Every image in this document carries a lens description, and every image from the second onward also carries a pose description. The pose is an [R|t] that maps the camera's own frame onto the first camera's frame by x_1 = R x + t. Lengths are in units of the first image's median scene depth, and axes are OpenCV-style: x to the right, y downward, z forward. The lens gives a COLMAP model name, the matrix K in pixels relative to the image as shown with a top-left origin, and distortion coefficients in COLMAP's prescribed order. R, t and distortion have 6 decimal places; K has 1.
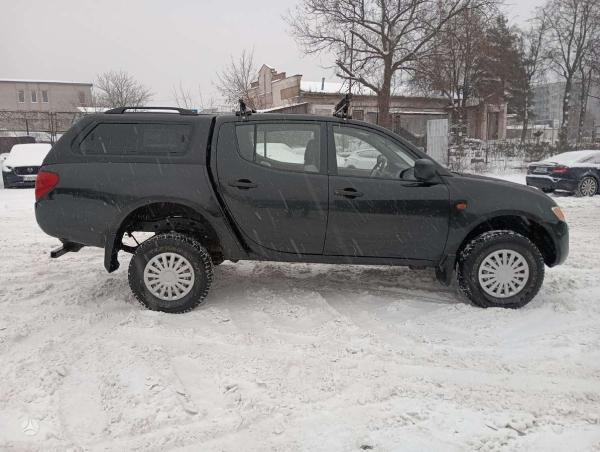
lens RADIAL K [[460.7, 0, 297.0], [0, 460.7, 225.4], [0, 0, 1]] dist [0.031991, -0.084499]
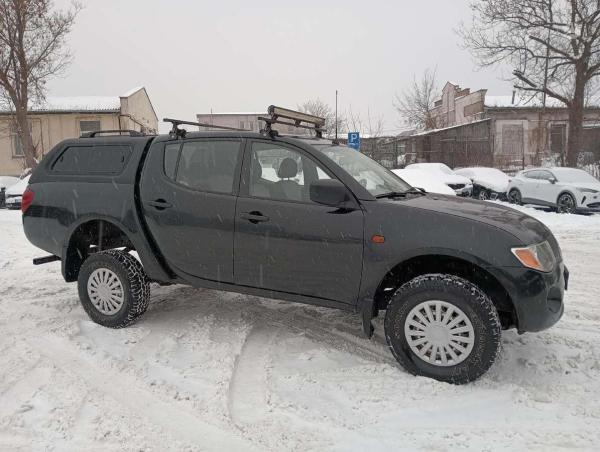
lens RADIAL K [[460.7, 0, 297.0], [0, 460.7, 225.4], [0, 0, 1]] dist [0.031991, -0.084499]
pose [[0.909338, 0.042401, -0.413892, 0.531627], [-0.061407, 0.997576, -0.032717, -0.029069], [0.411502, 0.055167, 0.909738, 0.222169]]
